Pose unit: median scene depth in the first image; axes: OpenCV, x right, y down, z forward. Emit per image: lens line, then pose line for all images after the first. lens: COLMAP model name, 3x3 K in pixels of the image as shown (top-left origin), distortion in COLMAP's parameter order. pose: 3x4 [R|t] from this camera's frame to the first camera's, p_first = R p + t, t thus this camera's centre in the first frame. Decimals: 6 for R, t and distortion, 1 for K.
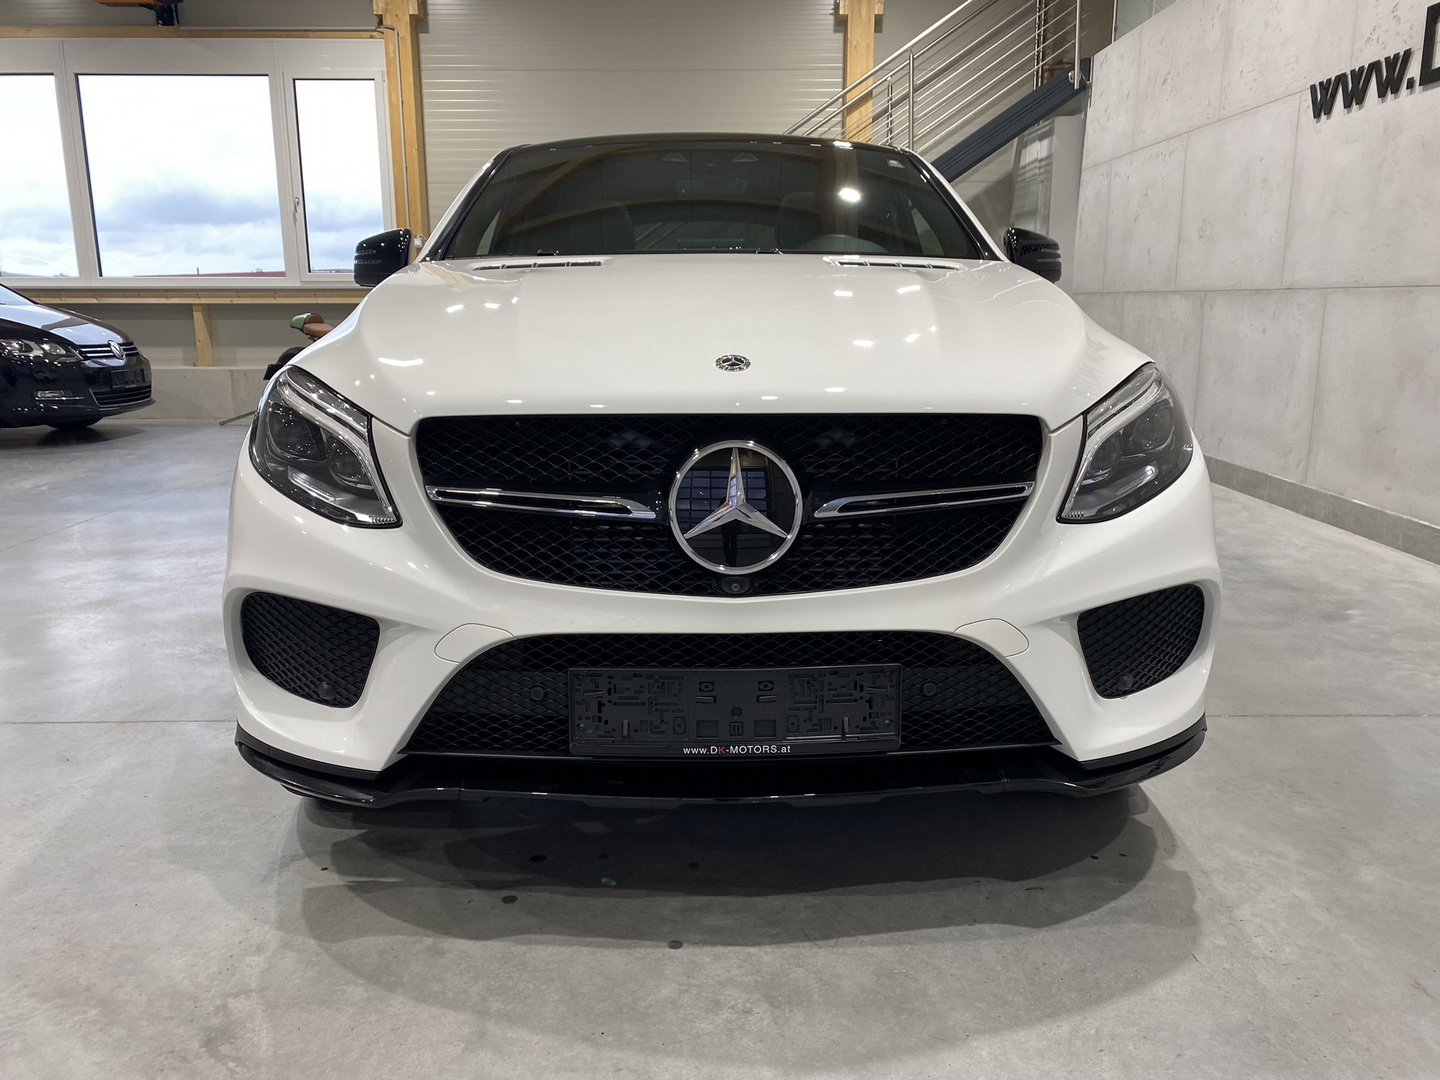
lens RADIAL K [[1100.9, 0, 730.0], [0, 1100.9, 529.4], [0, 0, 1]] dist [0.021607, -0.014839]
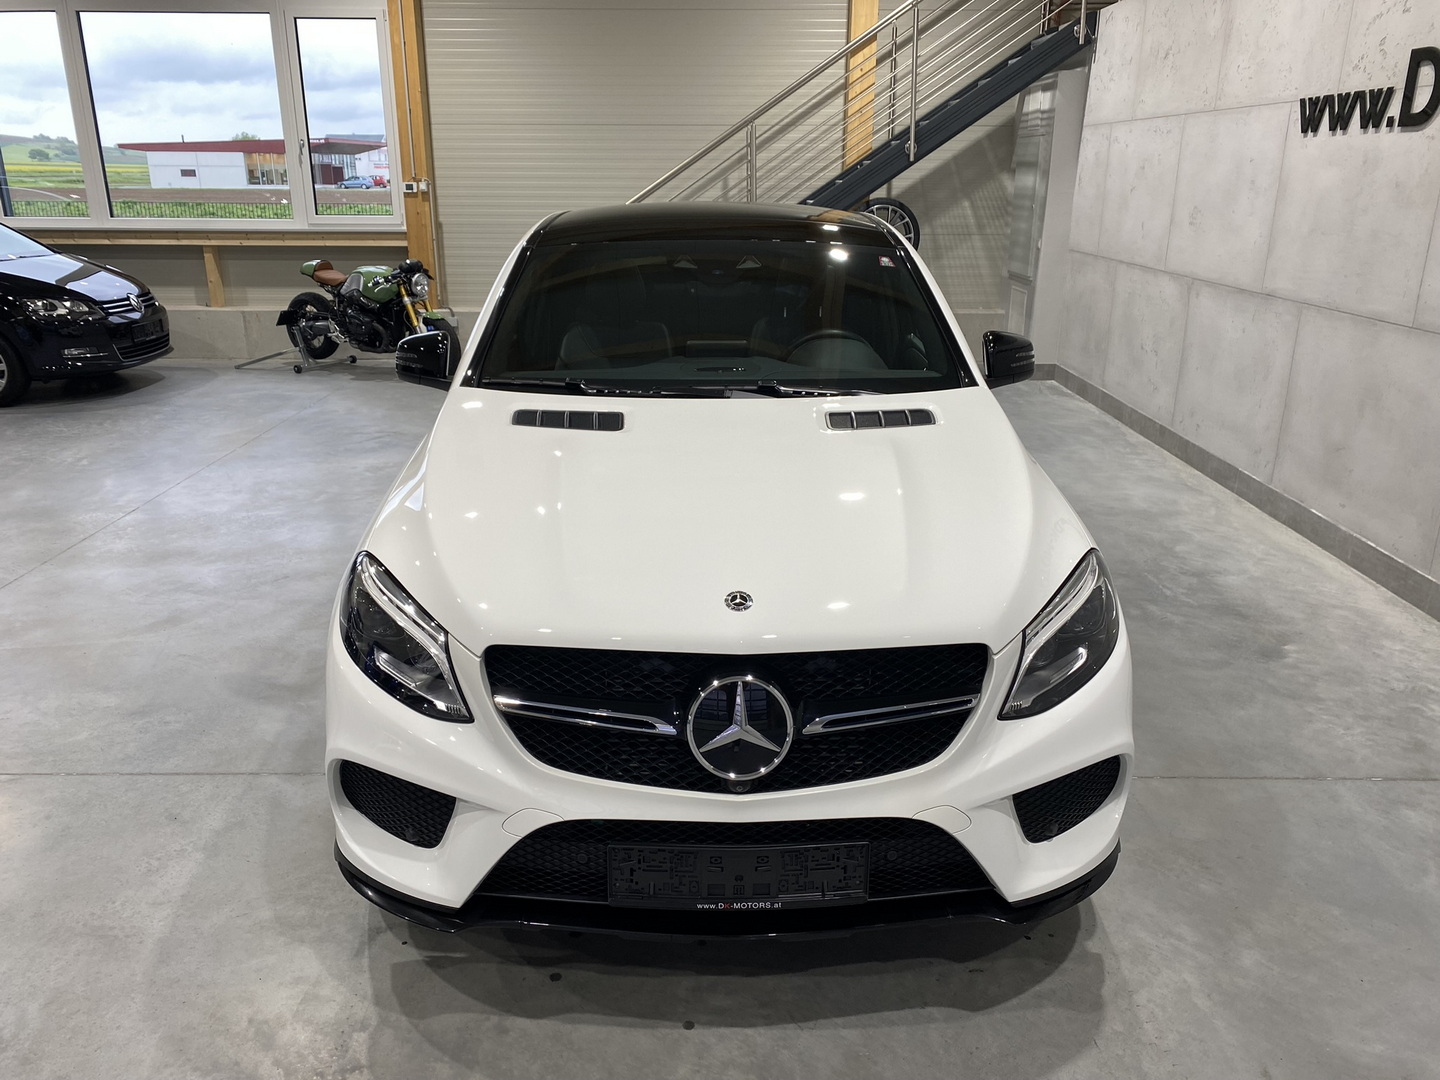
lens RADIAL K [[1100.9, 0, 718.6], [0, 1100.9, 532.6], [0, 0, 1]] dist [0.021607, -0.014839]
pose [[0.999936, 0.008504, -0.007465, -0.009473], [-0.007598, 0.993454, 0.113979, -0.307025], [0.008385, -0.113915, 0.993455, -0.184419]]
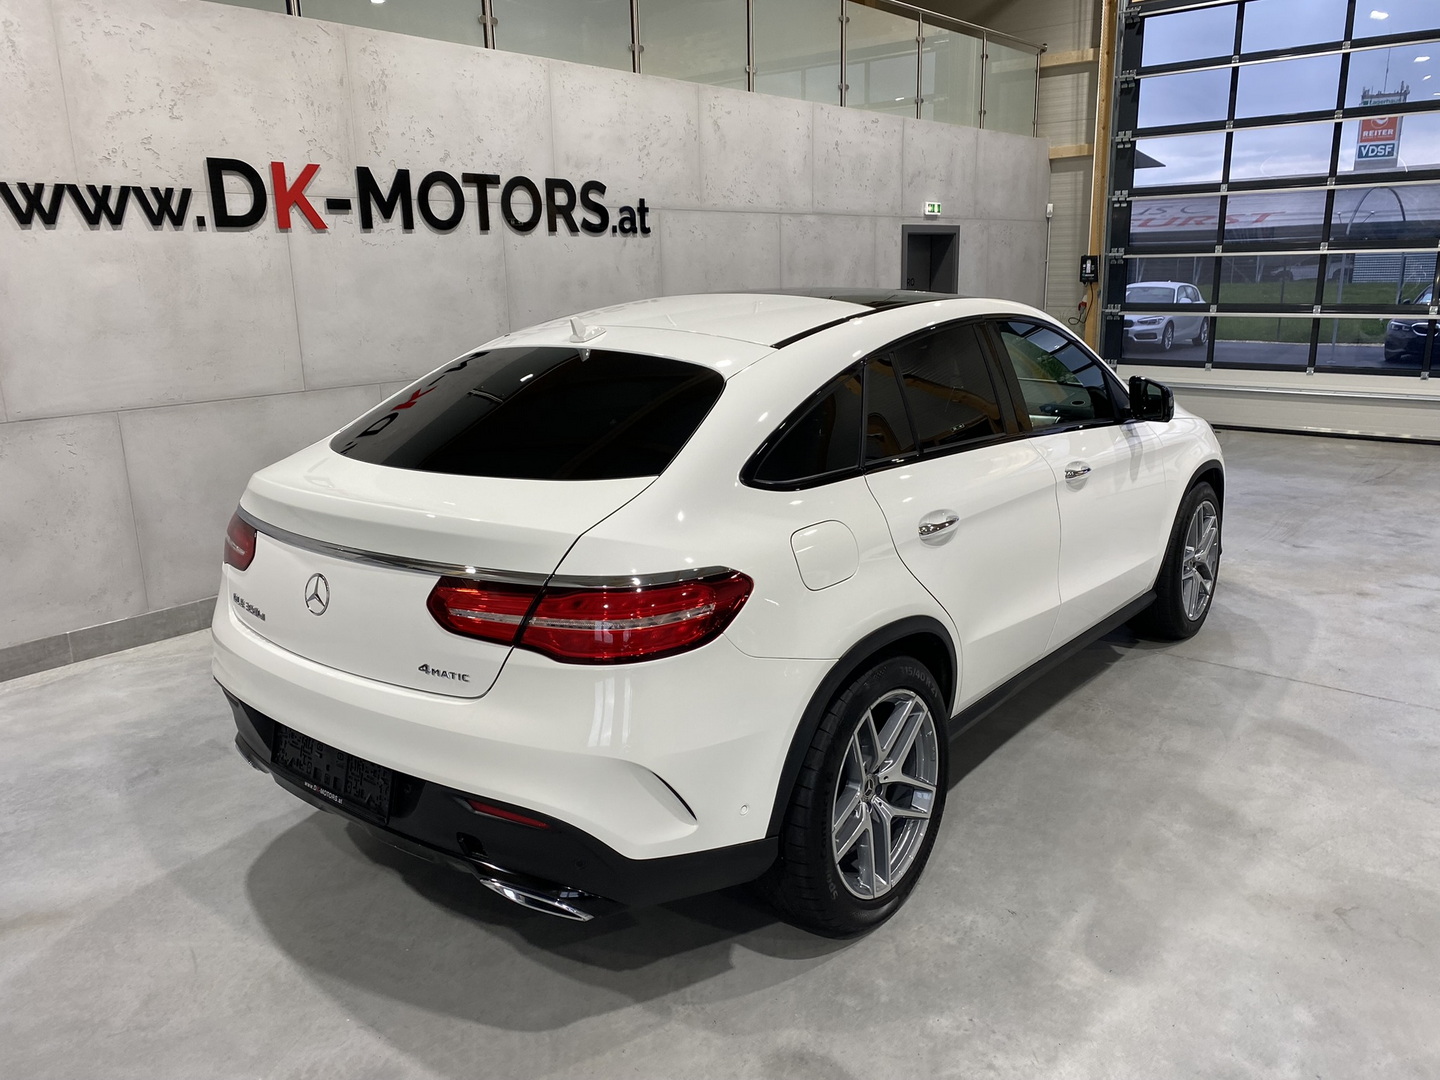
lens RADIAL K [[1100.9, 0, 726.4], [0, 1100.9, 539.3], [0, 0, 1]] dist [0.021607, -0.014839]
pose [[-0.757536, -0.141391, 0.637297, -1.230935], [0.153422, 0.910354, 0.384339, -1.051297], [-0.634508, 0.388926, -0.667934, 3.519185]]
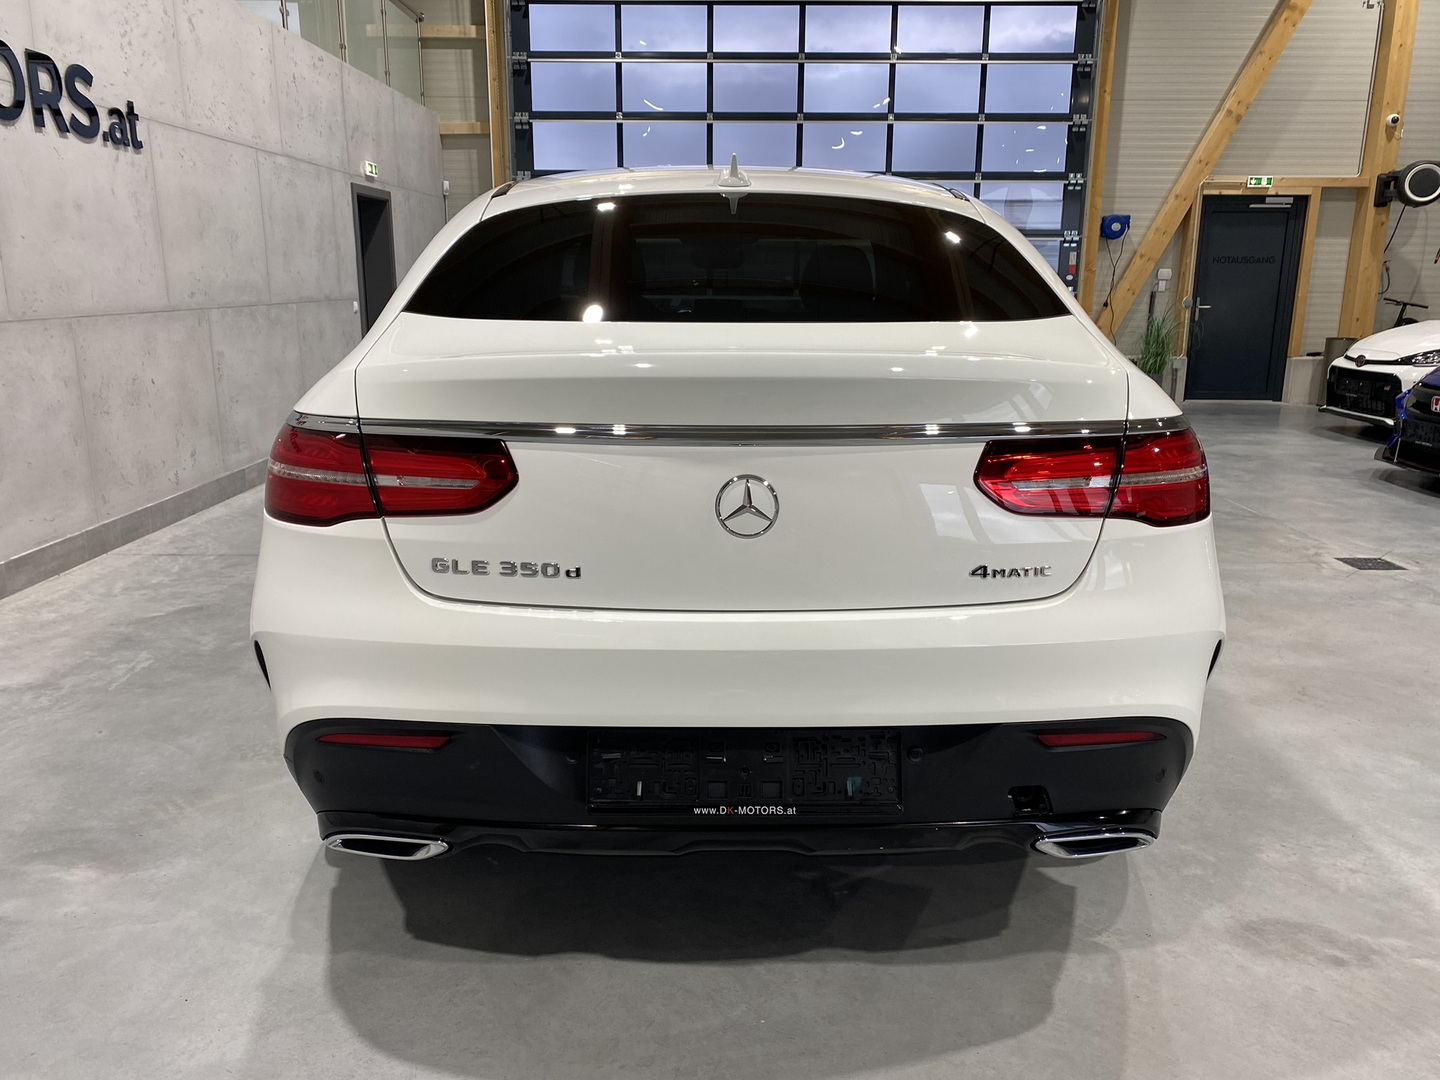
lens RADIAL K [[1100.9, 0, 718.6], [0, 1100.9, 544.3], [0, 0, 1]] dist [0.021607, -0.014839]
pose [[-0.999838, -0.007690, 0.016269, -0.065222], [0.000029, 0.903409, 0.428779, -0.905821], [-0.017995, 0.428711, -0.903263, 3.753070]]
